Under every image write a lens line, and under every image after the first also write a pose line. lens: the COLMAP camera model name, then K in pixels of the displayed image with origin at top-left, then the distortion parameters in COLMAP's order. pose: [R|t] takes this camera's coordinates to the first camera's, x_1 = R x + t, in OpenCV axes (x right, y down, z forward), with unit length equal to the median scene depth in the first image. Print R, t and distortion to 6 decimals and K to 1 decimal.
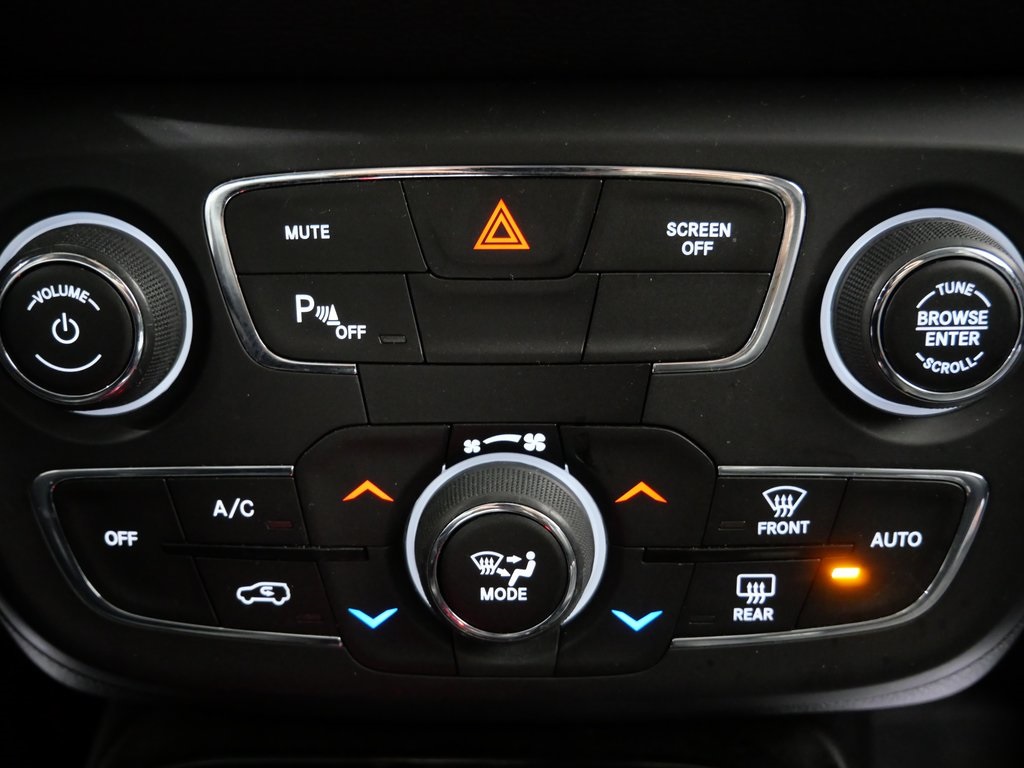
lens RADIAL K [[1073.5, 0, 512.6], [0, 1073.5, 383.2], [0, 0, 1]] dist [-0.017642, 0.000000]
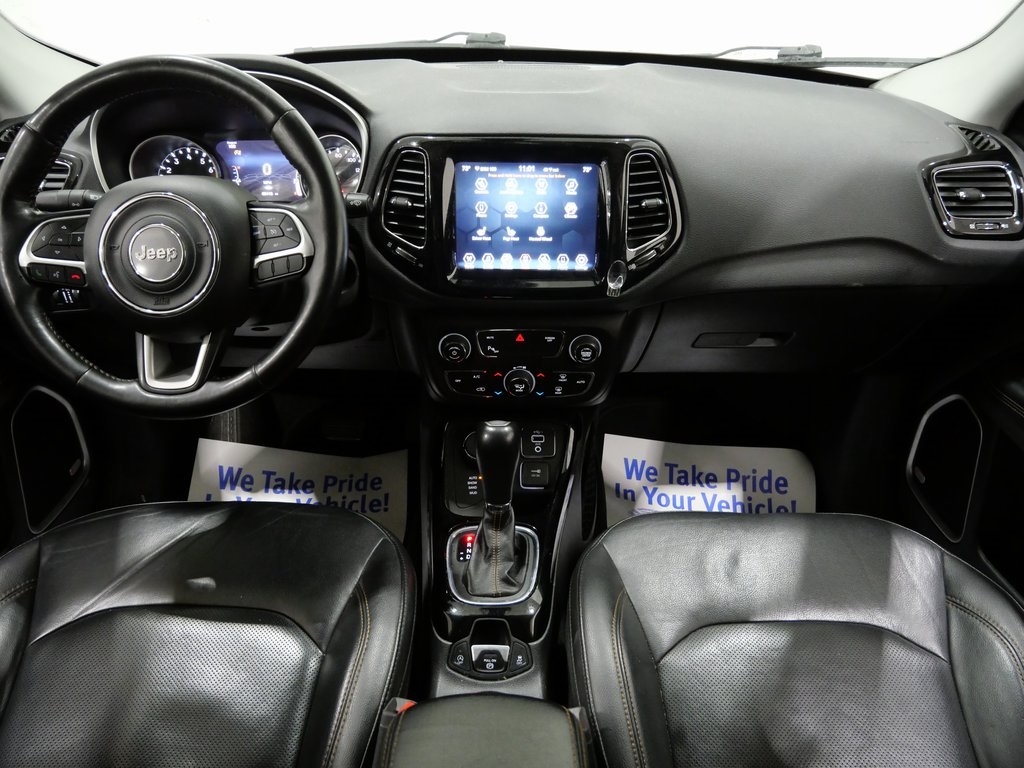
lens RADIAL K [[720.6, 0, 508.9], [0, 720.6, 385.2], [0, 0, 1]] dist [-0.042281, 0.001892]
pose [[0.999796, 0.005990, 0.019275, -0.155117], [-0.011105, 0.960670, 0.277470, -1.044216], [-0.016855, -0.277628, 0.960541, -3.187406]]
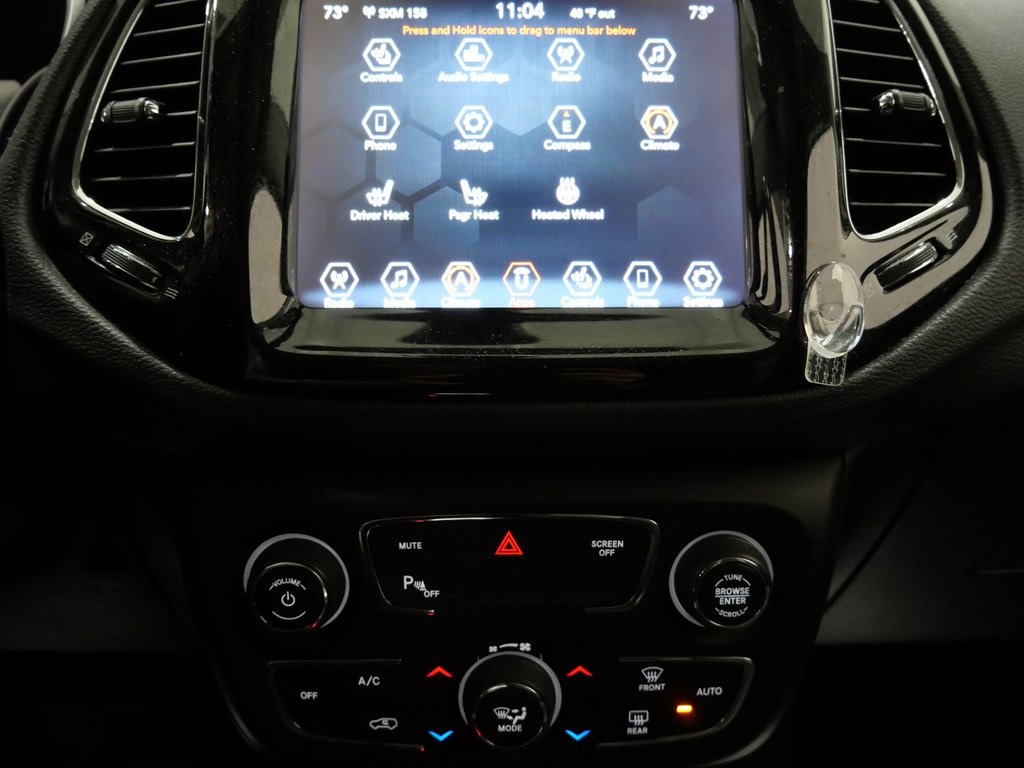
lens RADIAL K [[720.6, 0, 511.9], [0, 720.6, 382.5], [0, 0, 1]] dist [-0.042281, 0.001892]
pose [[0.999366, -0.001385, 0.035589, -0.049431], [0.003951, 0.997388, -0.072119, -0.332313], [-0.035396, 0.072213, 0.996761, -0.335742]]
